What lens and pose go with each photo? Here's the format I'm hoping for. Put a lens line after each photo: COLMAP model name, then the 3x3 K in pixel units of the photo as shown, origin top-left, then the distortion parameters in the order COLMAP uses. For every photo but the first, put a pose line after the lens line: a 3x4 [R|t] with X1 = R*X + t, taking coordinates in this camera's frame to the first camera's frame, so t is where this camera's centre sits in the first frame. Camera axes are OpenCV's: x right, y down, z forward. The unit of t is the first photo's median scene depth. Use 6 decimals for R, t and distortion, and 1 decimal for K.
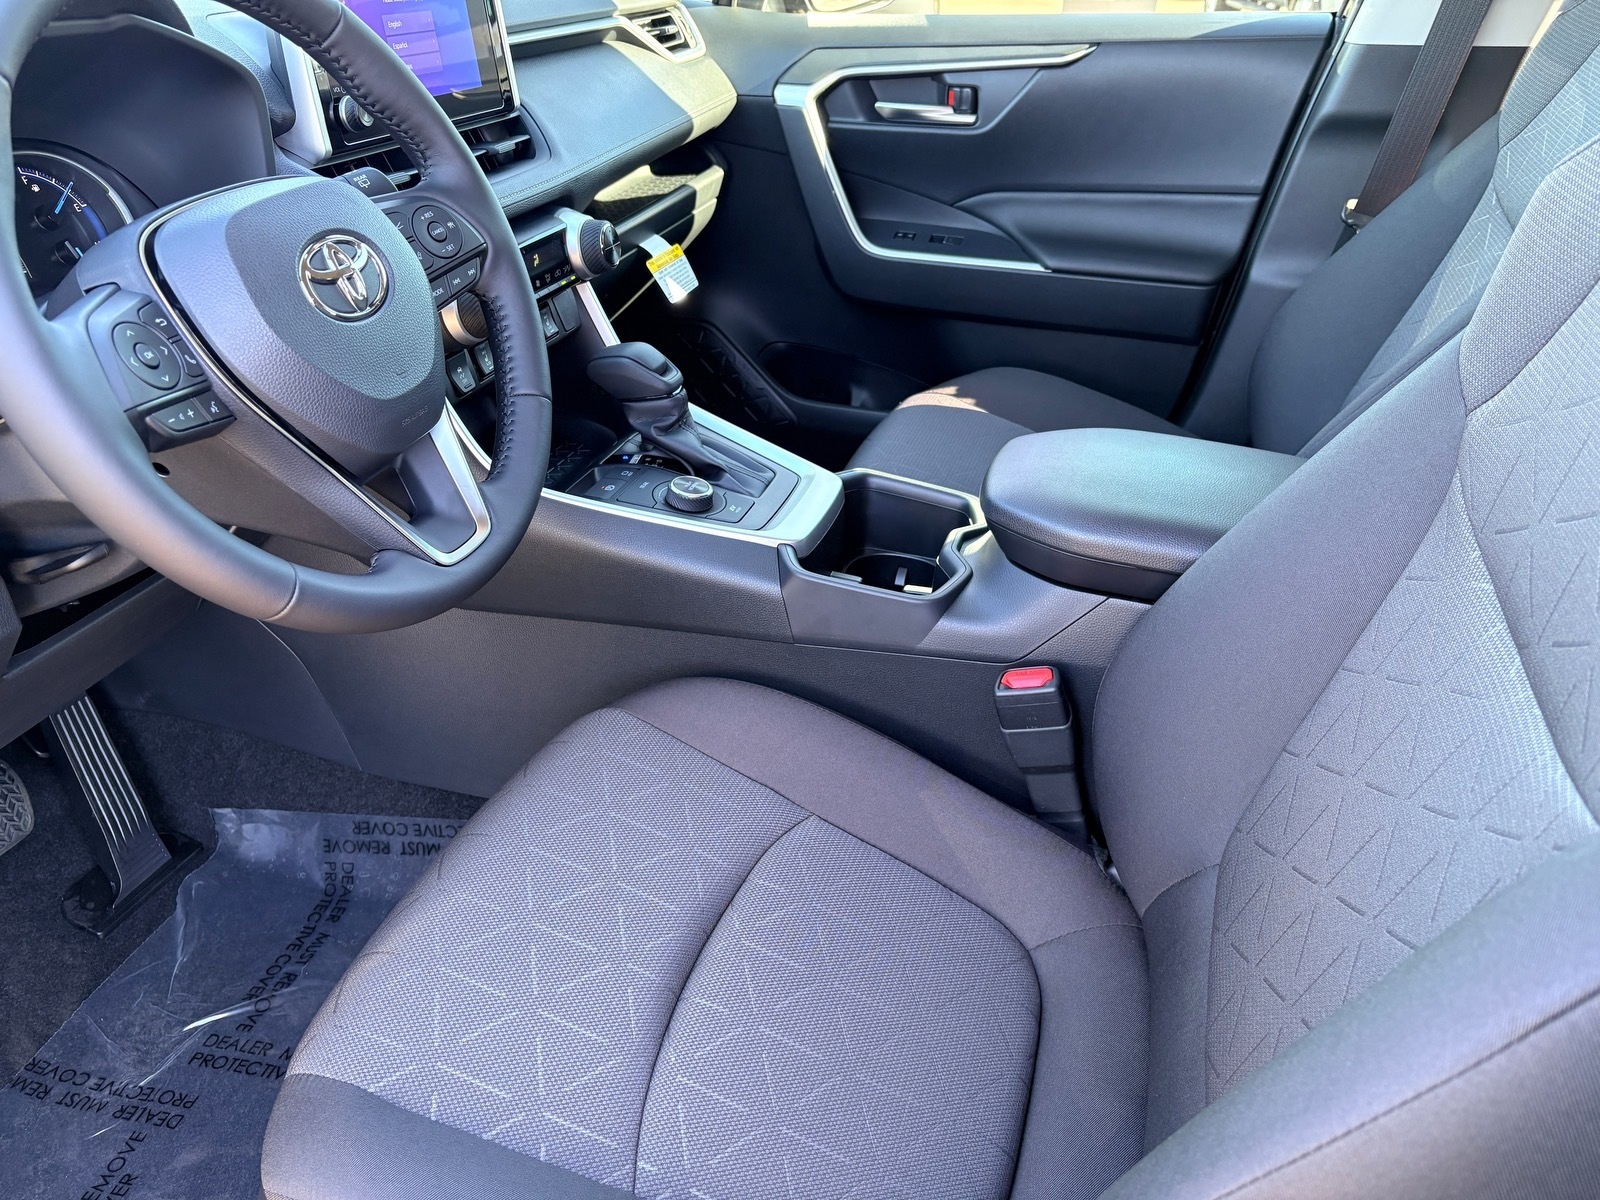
lens RADIAL K [[1227.7, 0, 802.7], [0, 1227.7, 599.3], [0, 0, 1]] dist [0.029847, -0.043356]
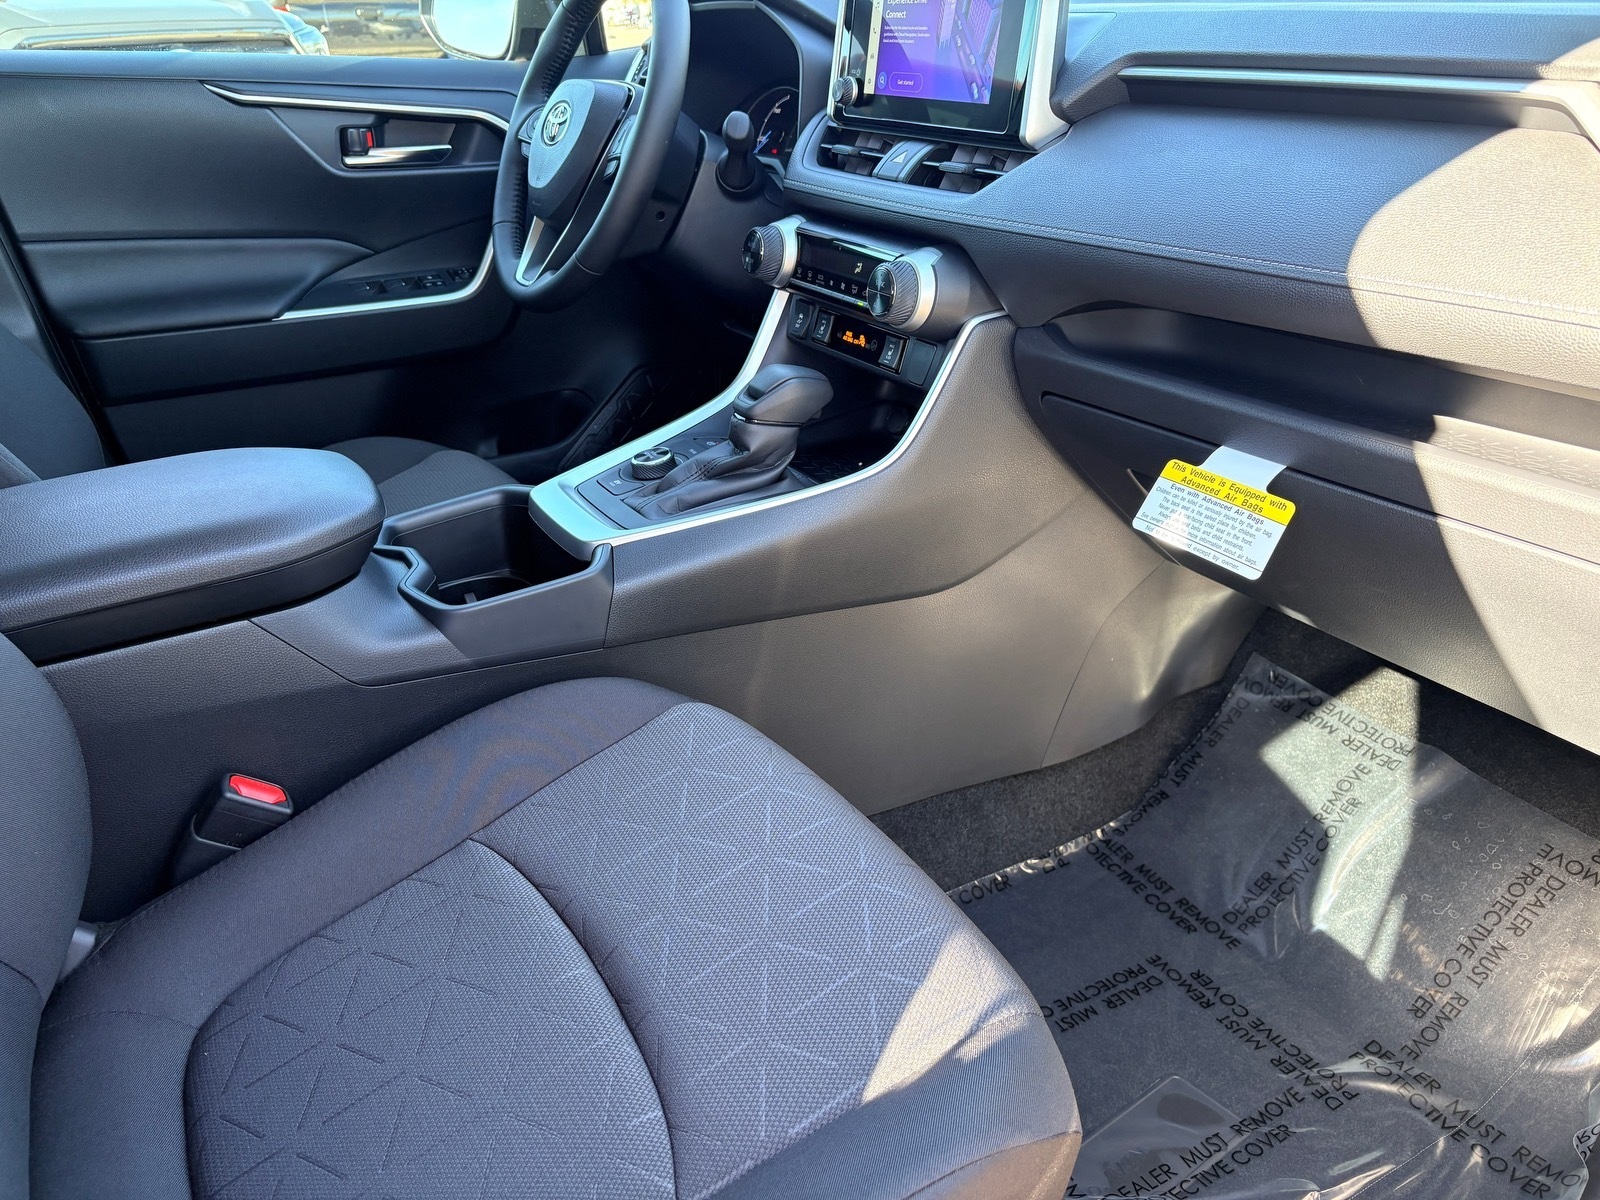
lens RADIAL K [[1227.7, 0, 798.3], [0, 1227.7, 602.6], [0, 0, 1]] dist [0.029847, -0.043356]
pose [[-0.677227, 0.305065, -0.669552, 0.557612], [-0.359838, 0.656421, 0.663045, -0.746733], [0.641779, 0.689962, -0.334772, 1.511781]]
